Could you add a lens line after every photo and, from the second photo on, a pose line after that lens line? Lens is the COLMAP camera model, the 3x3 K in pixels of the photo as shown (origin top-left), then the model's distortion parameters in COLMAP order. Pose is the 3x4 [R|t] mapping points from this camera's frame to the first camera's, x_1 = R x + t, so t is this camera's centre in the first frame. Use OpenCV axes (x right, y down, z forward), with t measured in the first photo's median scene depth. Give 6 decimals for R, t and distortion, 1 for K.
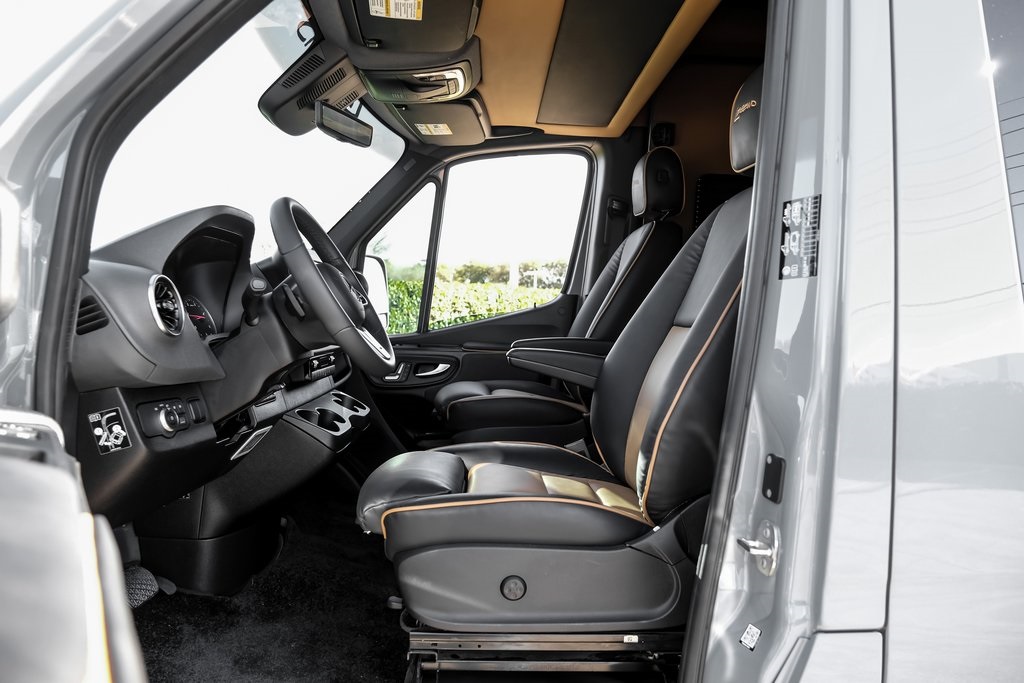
lens RADIAL K [[752.9, 0, 508.6], [0, 752.9, 314.6], [0, 0, 1]] dist [-0.039139, -0.000654]
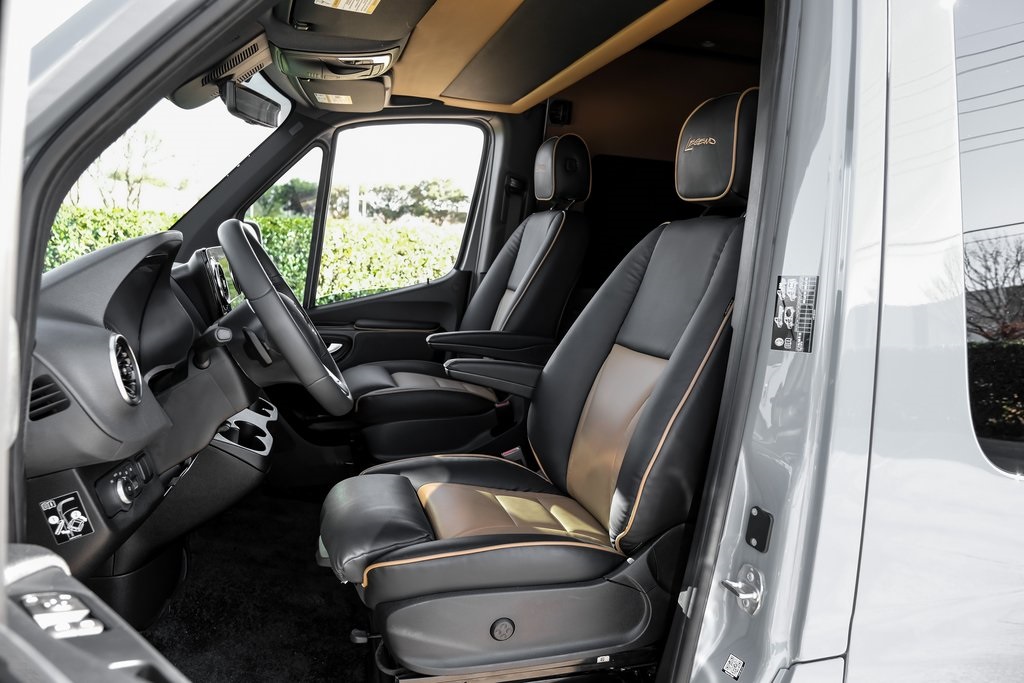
lens RADIAL K [[752.9, 0, 508.6], [0, 752.9, 314.6], [0, 0, 1]] dist [-0.039139, -0.000654]
pose [[0.965929, -0.005839, 0.258742, -0.243706], [-0.026182, 0.992412, 0.120139, -0.185795], [-0.257480, -0.122820, 0.958446, 0.060367]]
